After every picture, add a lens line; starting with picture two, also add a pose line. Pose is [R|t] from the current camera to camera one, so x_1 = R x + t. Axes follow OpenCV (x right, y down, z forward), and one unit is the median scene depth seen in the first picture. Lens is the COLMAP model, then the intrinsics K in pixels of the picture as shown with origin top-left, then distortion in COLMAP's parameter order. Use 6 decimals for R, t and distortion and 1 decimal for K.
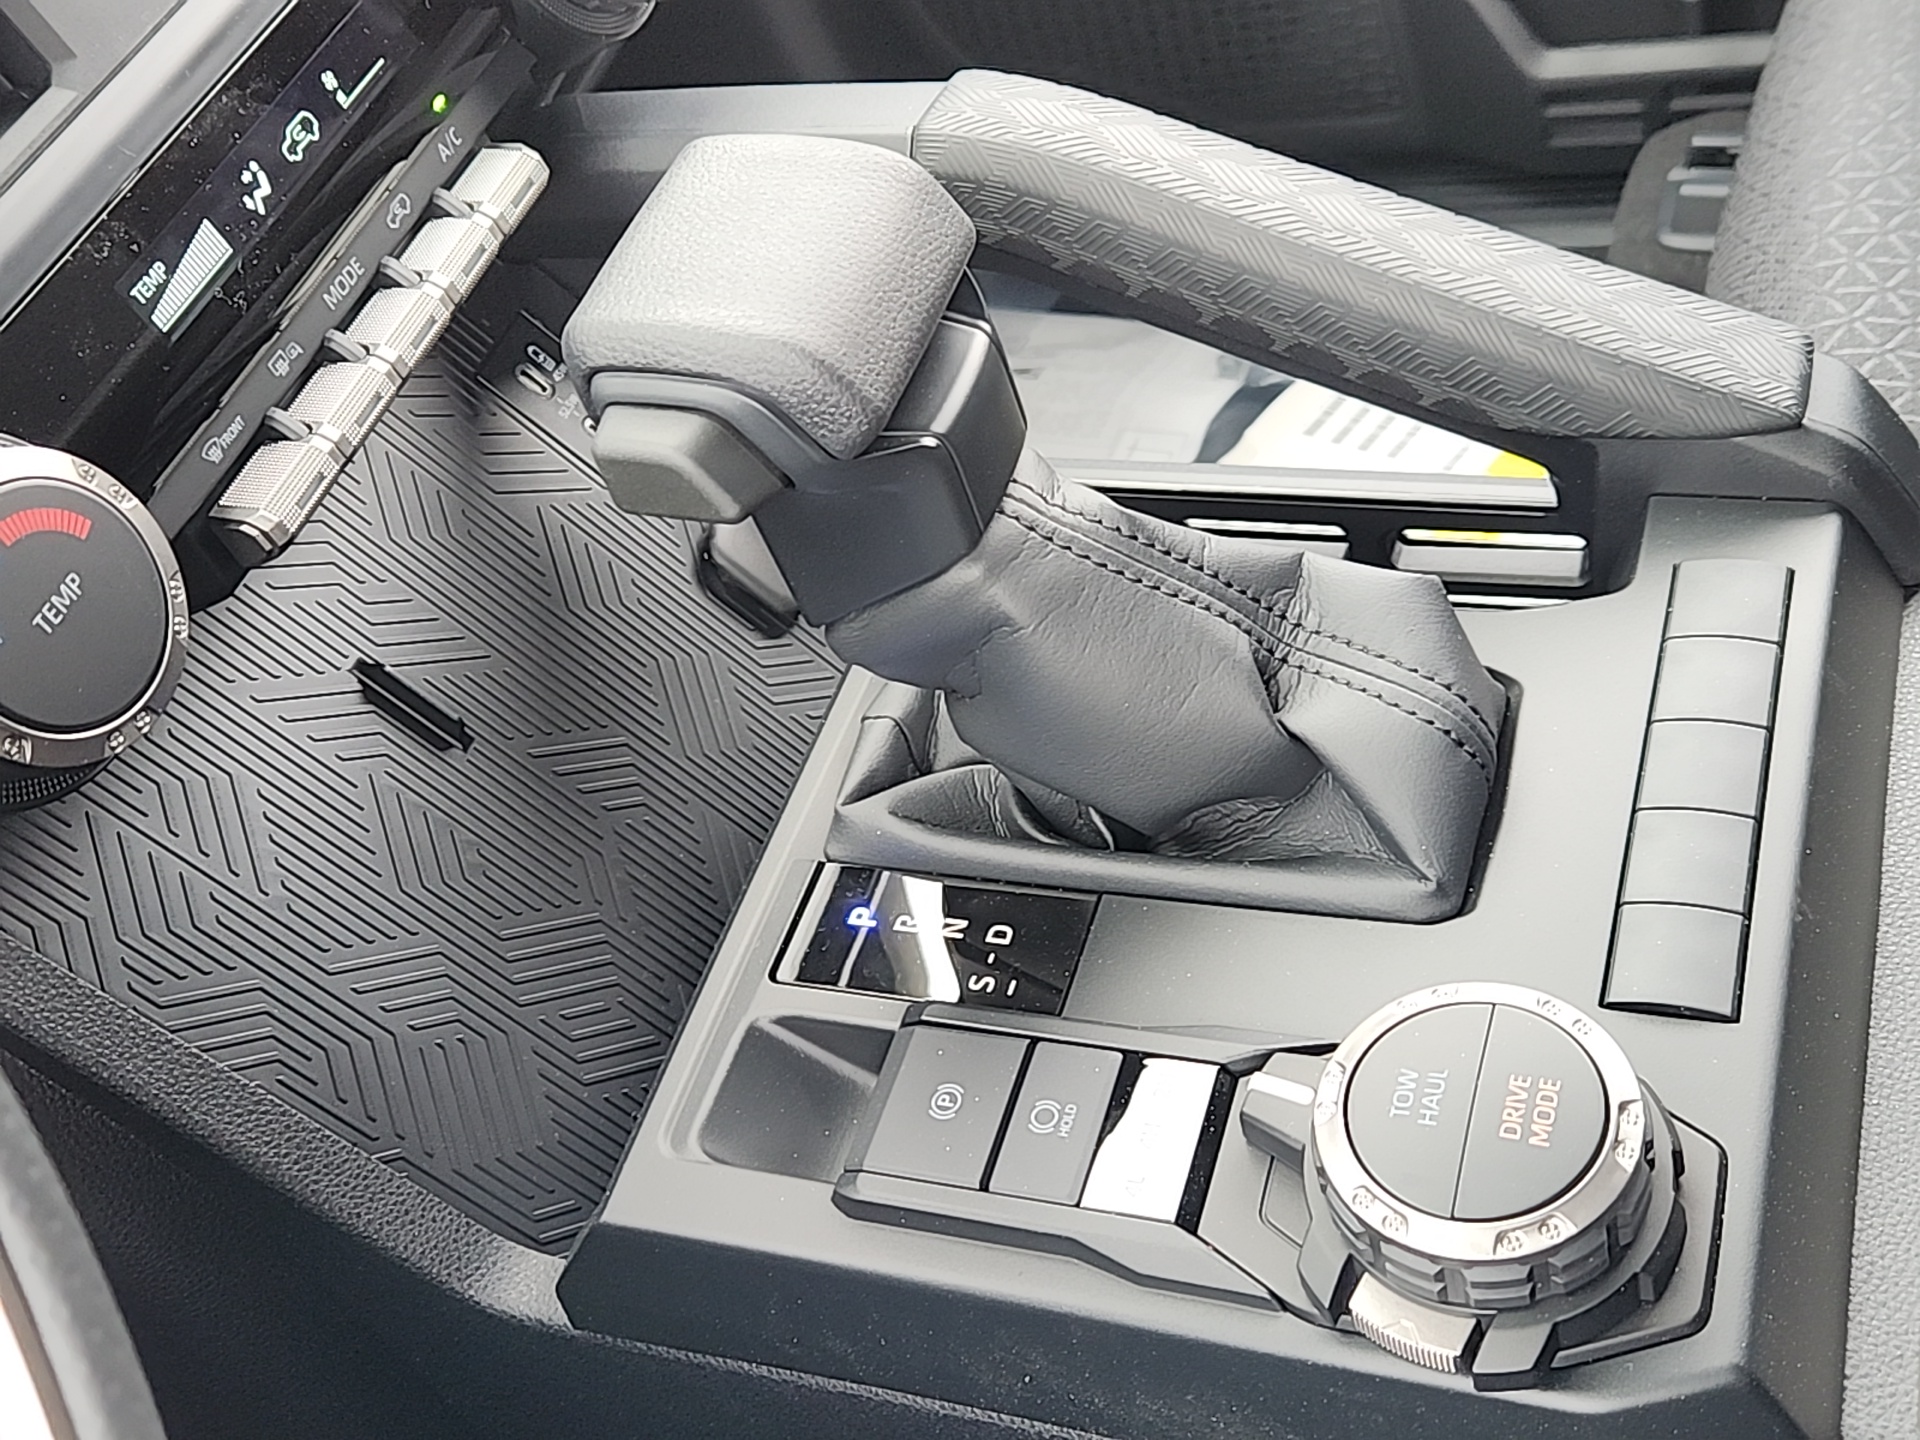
lens RADIAL K [[2089.9, 0, 912.5], [0, 2089.9, 712.1], [0, 0, 1]] dist [0.062591, 0.000000]
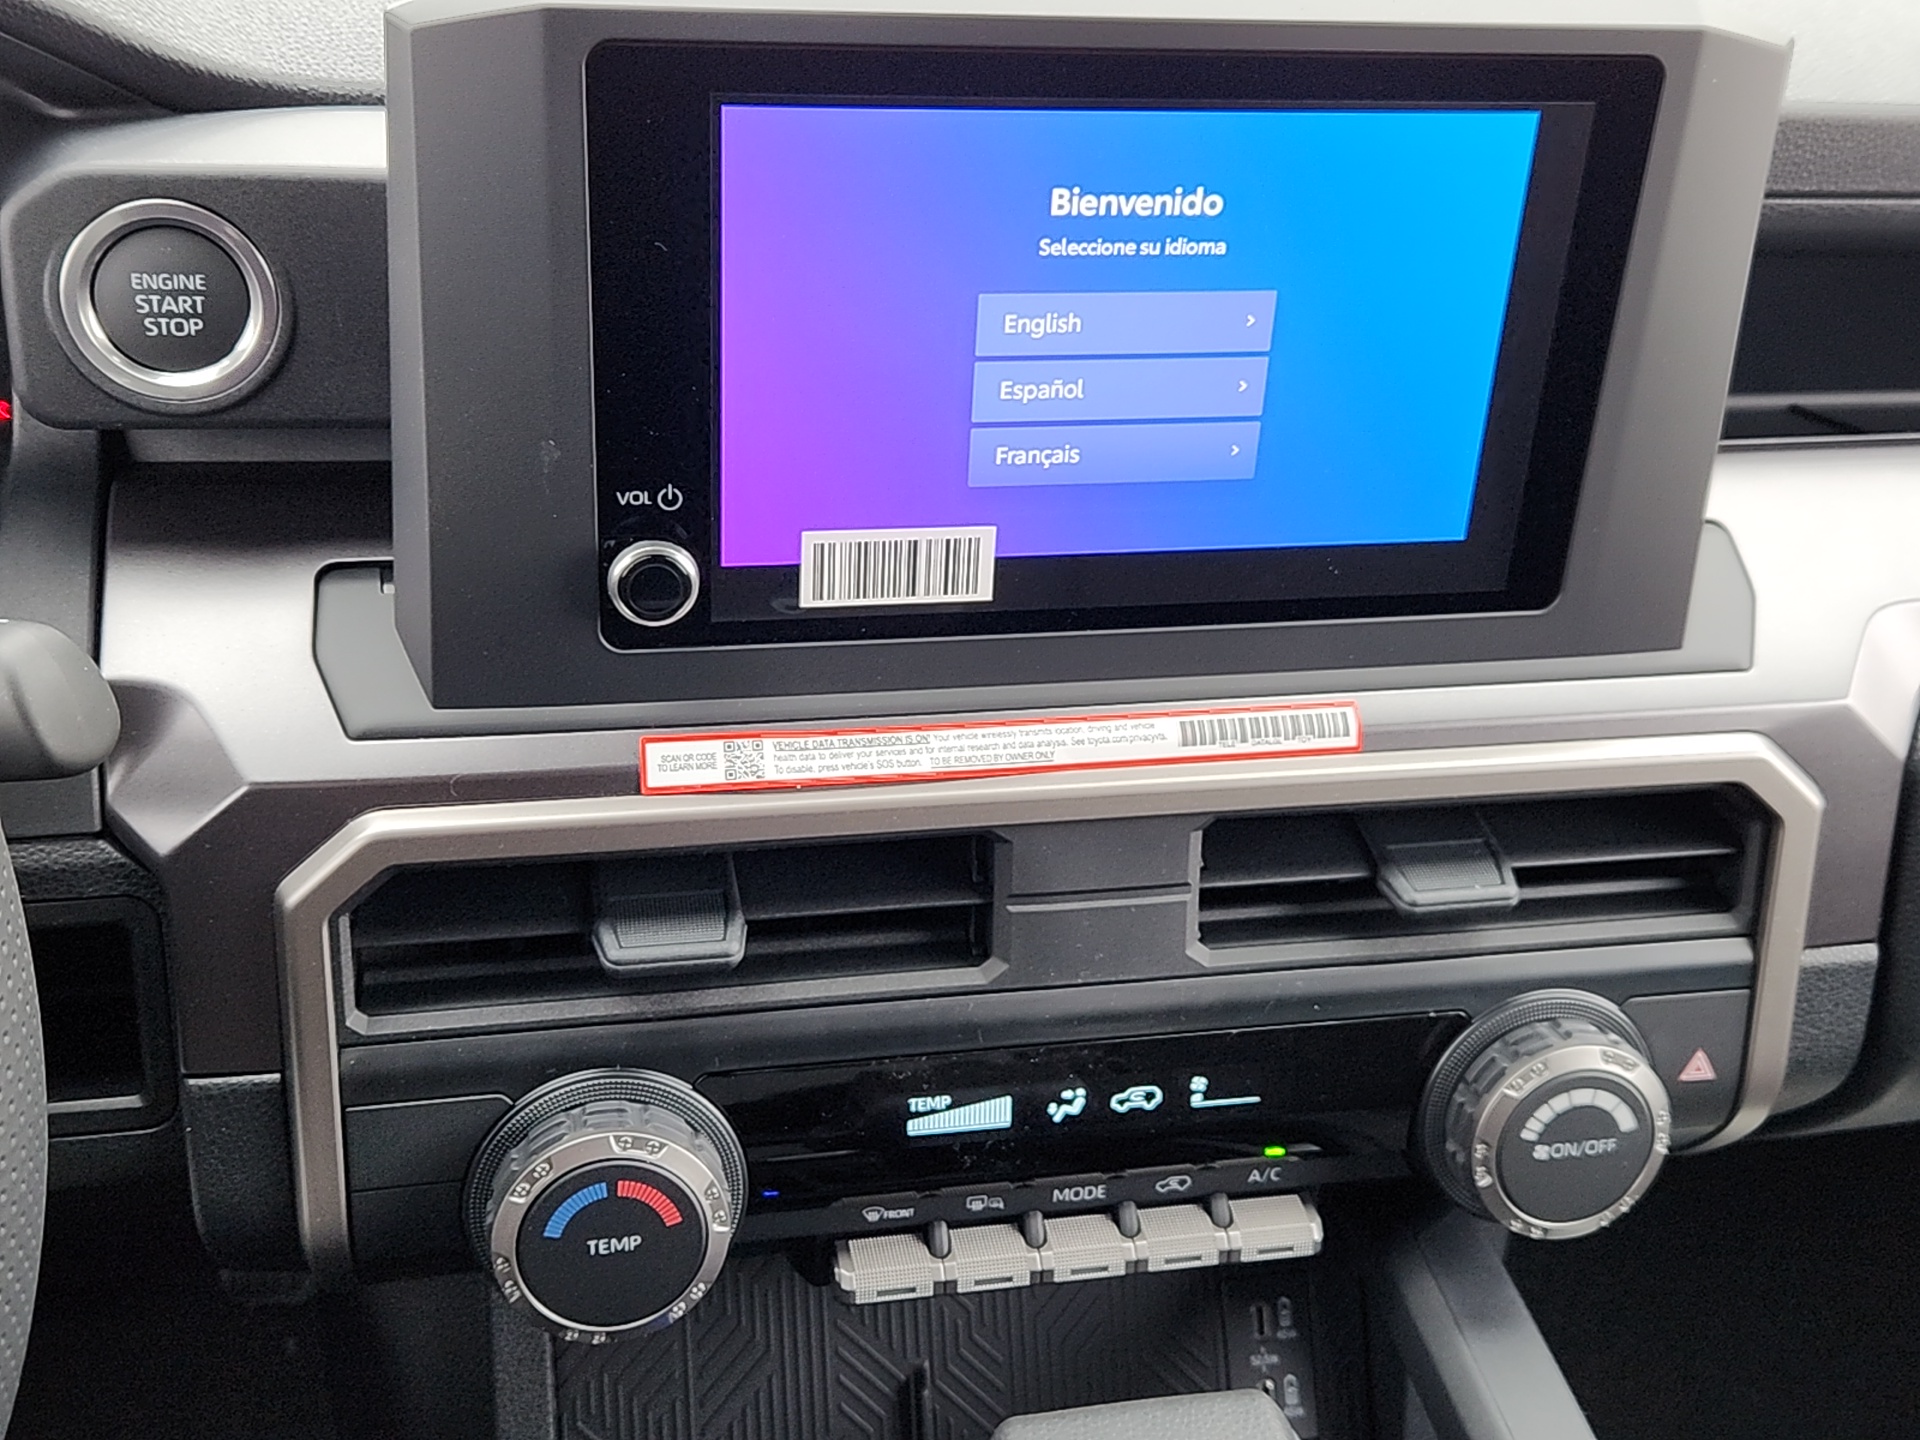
lens RADIAL K [[2089.9, 0, 1004.0], [0, 2089.9, 731.7], [0, 0, 1]] dist [0.062591, 0.000000]
pose [[0.481273, 0.684383, -0.547719, 0.188860], [-0.757303, 0.639298, 0.133379, -0.512829], [0.441438, 0.350598, 0.825962, -0.101999]]
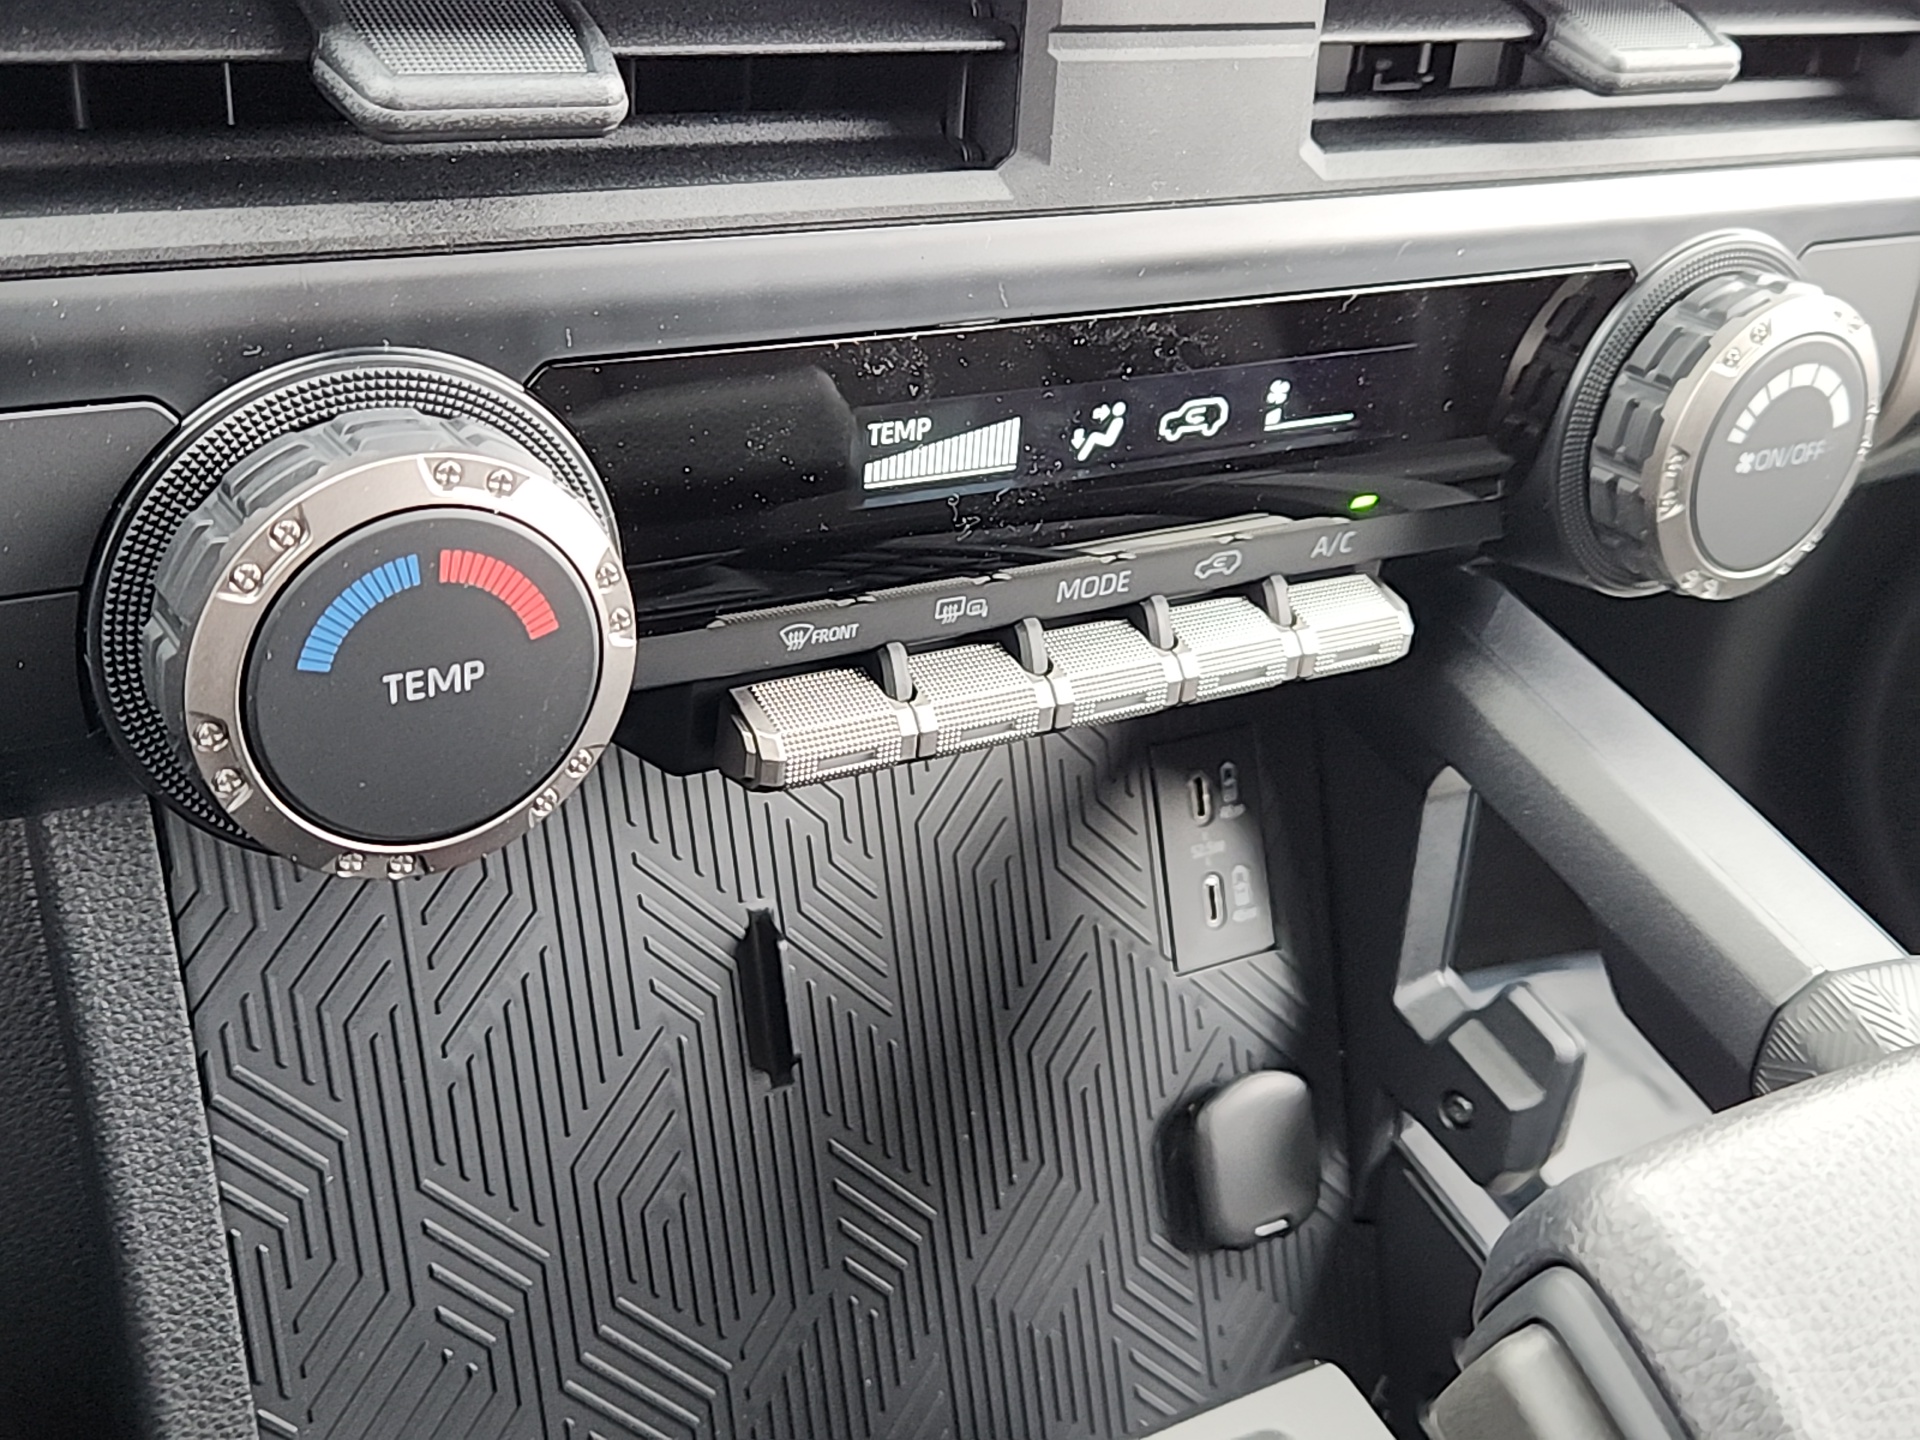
lens RADIAL K [[2089.9, 0, 958.7], [0, 2089.9, 726.3], [0, 0, 1]] dist [0.062591, 0.000000]
pose [[0.663823, 0.706944, -0.244069, -0.087771], [-0.730975, 0.682302, -0.011837, -0.129201], [0.158160, 0.186266, 0.969686, 0.288117]]
